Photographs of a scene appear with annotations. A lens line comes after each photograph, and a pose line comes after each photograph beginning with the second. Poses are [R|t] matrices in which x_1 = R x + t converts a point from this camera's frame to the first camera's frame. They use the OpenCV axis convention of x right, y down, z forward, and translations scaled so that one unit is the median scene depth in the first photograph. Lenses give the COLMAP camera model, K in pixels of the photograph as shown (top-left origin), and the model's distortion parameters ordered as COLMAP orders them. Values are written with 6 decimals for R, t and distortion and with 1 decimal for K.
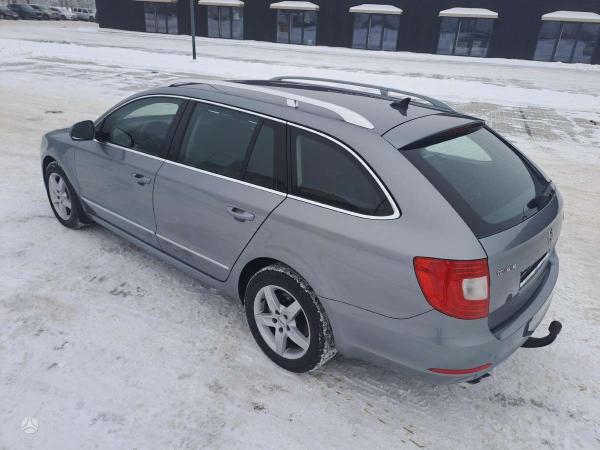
lens RADIAL K [[450.4, 0, 304.5], [0, 450.4, 223.2], [0, 0, 1]] dist [0.056197, -0.027802]
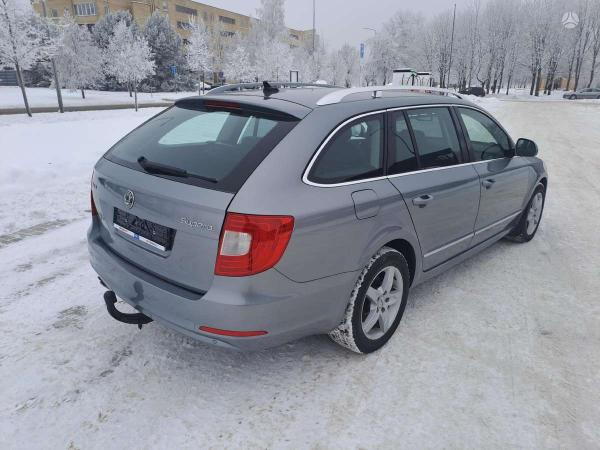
lens RADIAL K [[450.4, 0, 301.7], [0, 450.4, 226.3], [0, 0, 1]] dist [0.056197, -0.027802]
pose [[-0.053679, 0.248351, -0.967182, 1.325650], [-0.418375, 0.873871, 0.247611, -0.283797], [0.906687, 0.417937, 0.056995, 1.179263]]
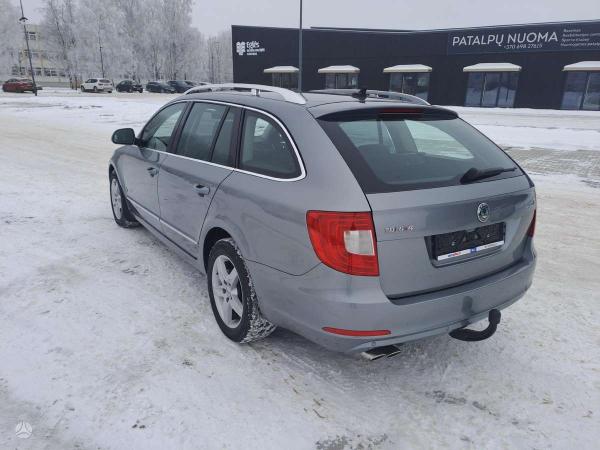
lens RADIAL K [[450.4, 0, 303.7], [0, 450.4, 227.0], [0, 0, 1]] dist [0.056197, -0.027802]
pose [[0.963541, 0.048520, -0.263126, 0.391227], [-0.081994, 0.989651, -0.117763, 0.179498], [0.254689, 0.135044, 0.957547, 0.013363]]
